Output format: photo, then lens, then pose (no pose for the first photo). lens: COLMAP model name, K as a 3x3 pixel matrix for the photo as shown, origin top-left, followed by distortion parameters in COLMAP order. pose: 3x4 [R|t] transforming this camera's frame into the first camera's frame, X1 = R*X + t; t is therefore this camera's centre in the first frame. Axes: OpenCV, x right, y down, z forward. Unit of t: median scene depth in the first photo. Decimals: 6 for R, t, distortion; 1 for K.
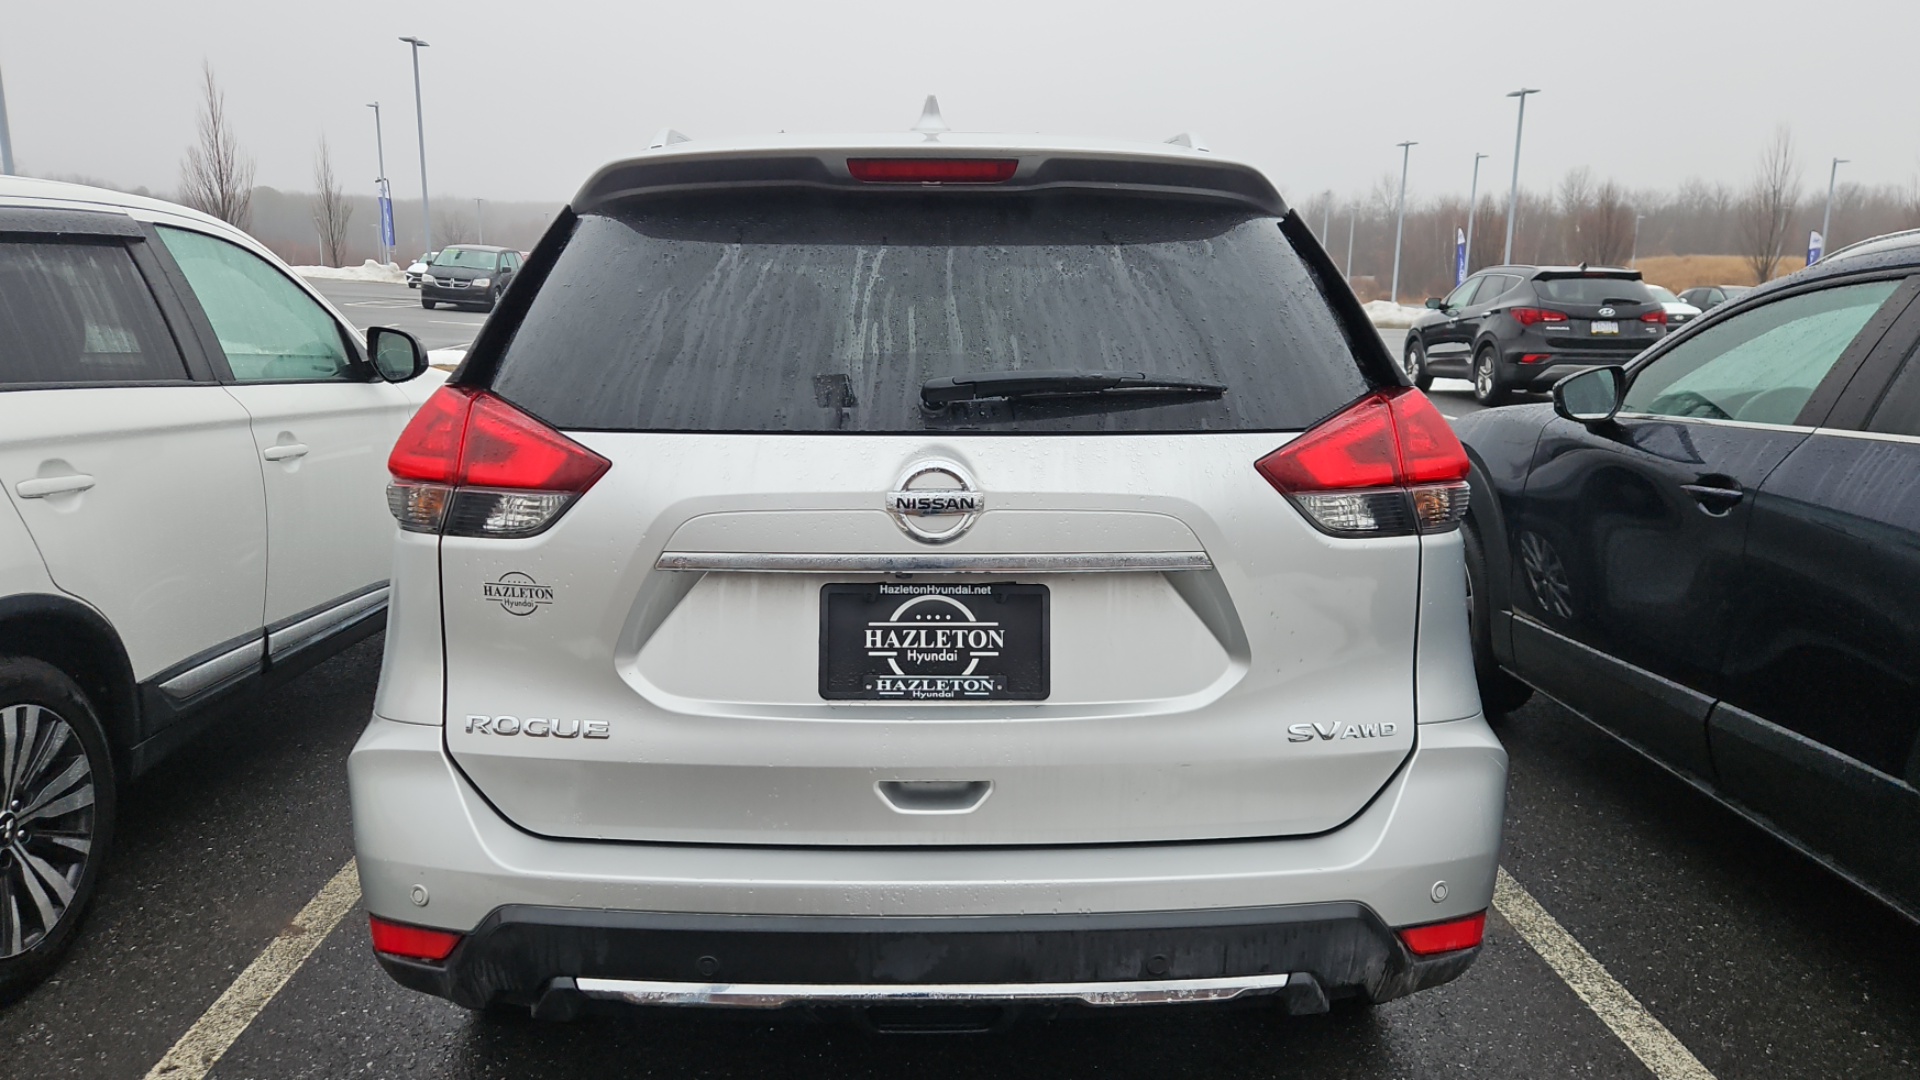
lens RADIAL K [[1391.6, 0, 960.0], [0, 1391.6, 540.0], [0, 0, 1]] dist [0.081234, -0.001238]
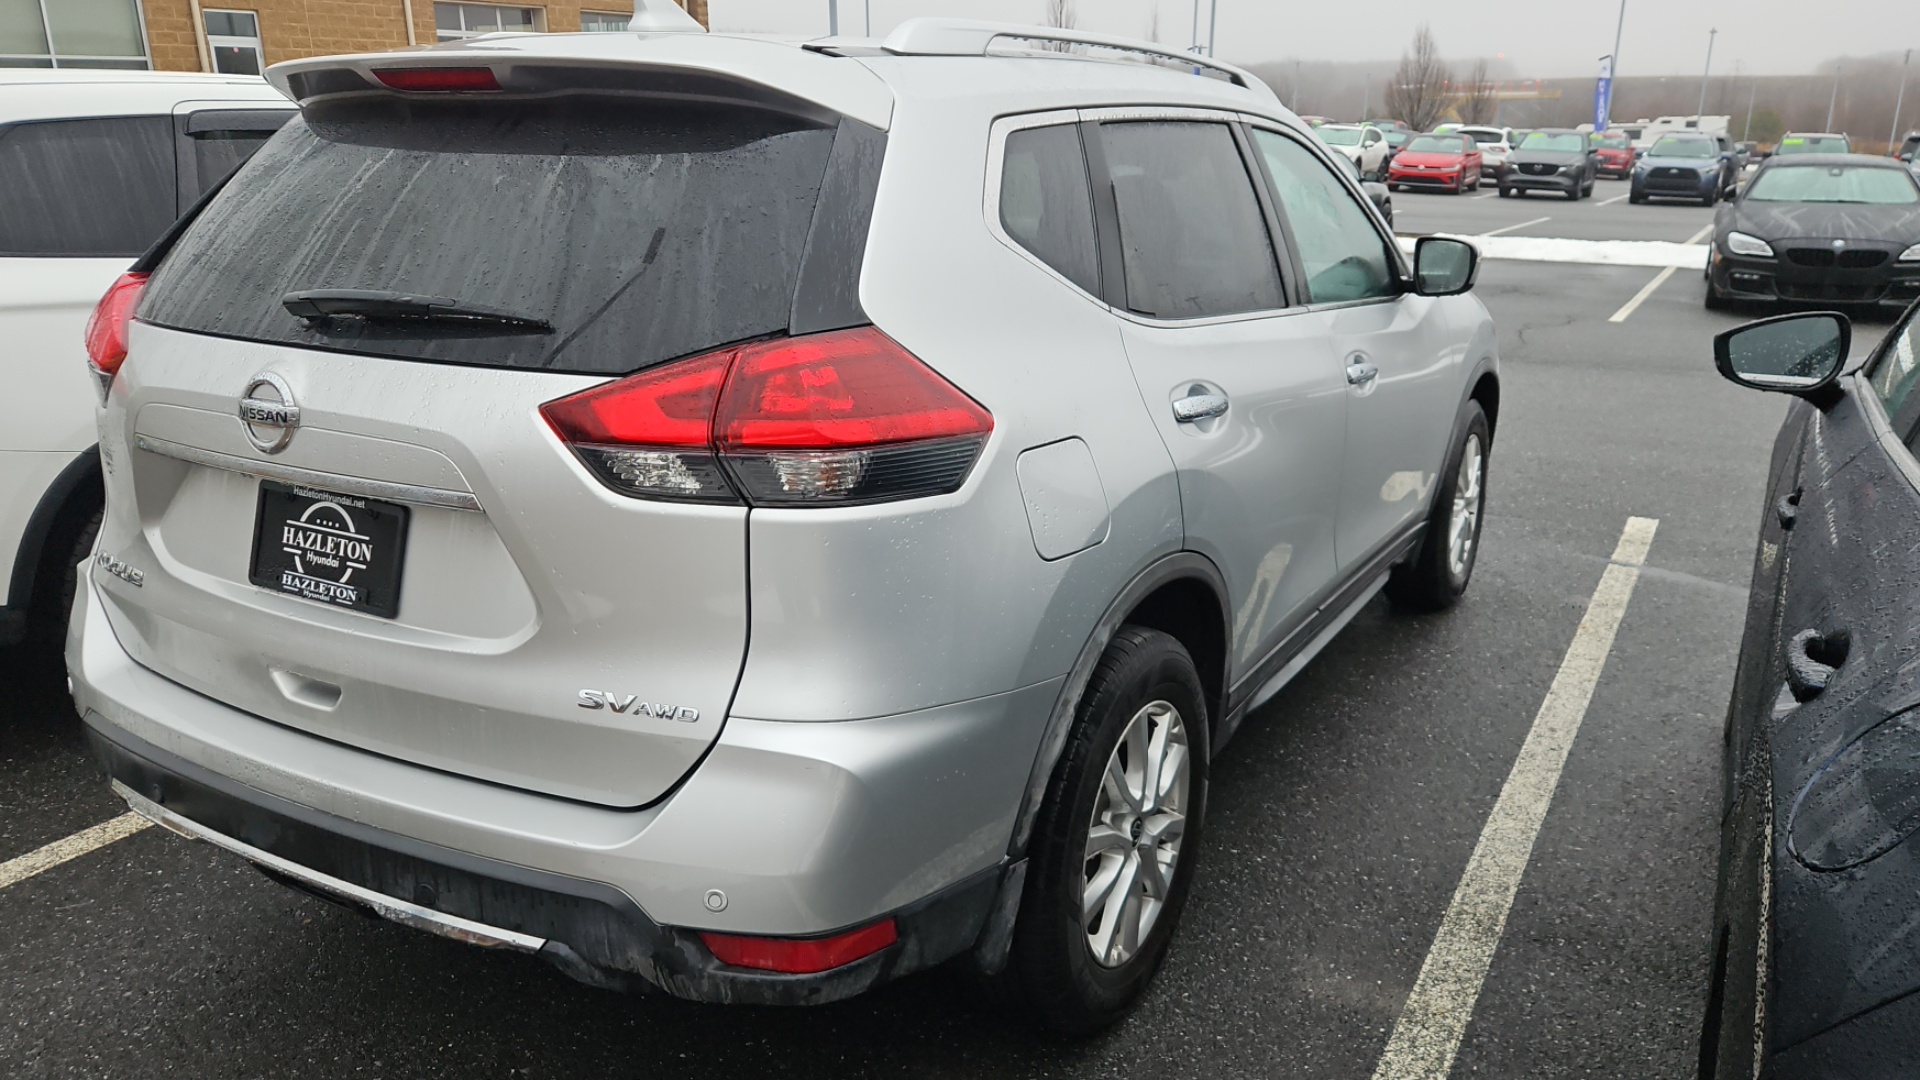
lens RADIAL K [[1386.7, 0, 957.4], [0, 1386.7, 563.5], [0, 0, 1]] dist [0.118606, 0.000985]
pose [[0.844651, 0.150218, -0.513809, 0.933797], [-0.101424, 0.987343, 0.121929, -0.092808], [0.525622, -0.050875, 0.849196, 0.341957]]
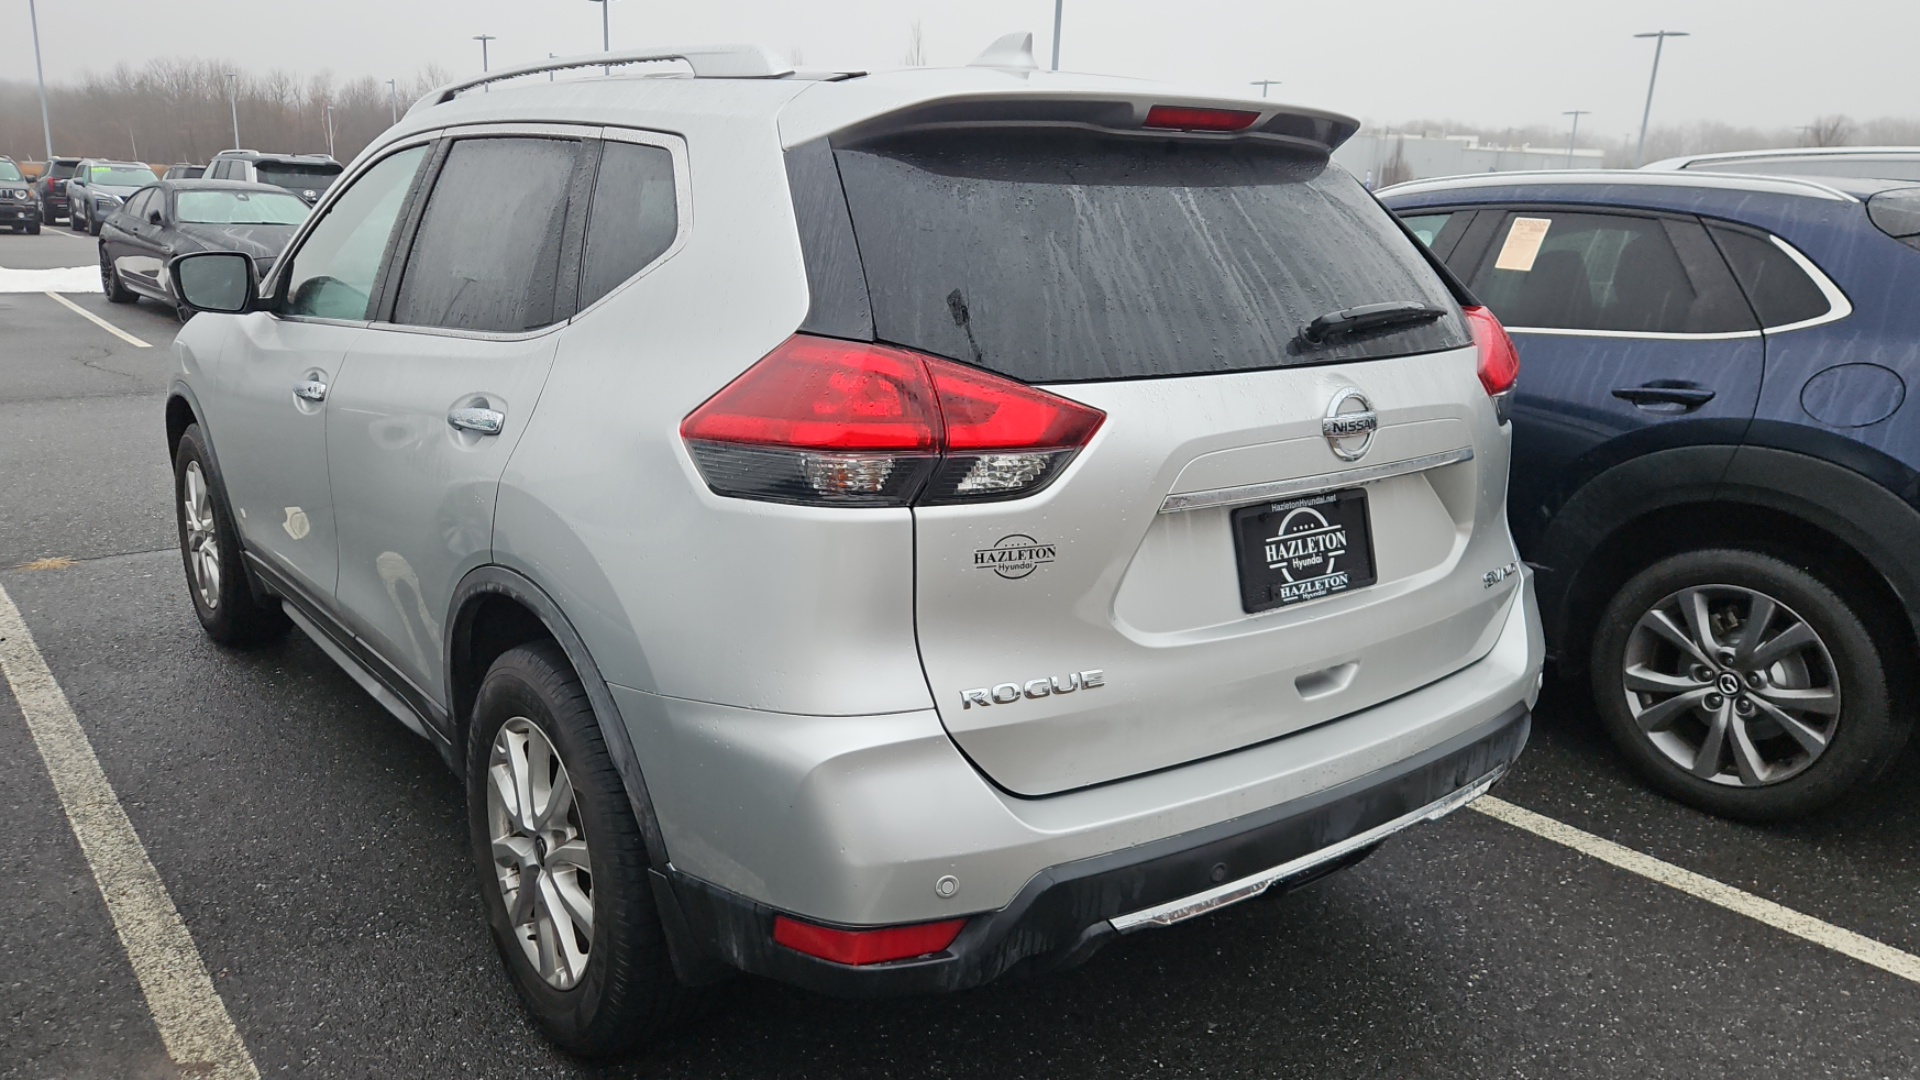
lens RADIAL K [[1391.6, 0, 960.0], [0, 1391.6, 540.0], [0, 0, 1]] dist [0.081234, -0.001238]
pose [[0.801097, -0.131135, 0.583993, -0.907798], [0.093265, 0.991135, 0.094622, -0.067753], [-0.591224, -0.021335, 0.806225, 0.249782]]
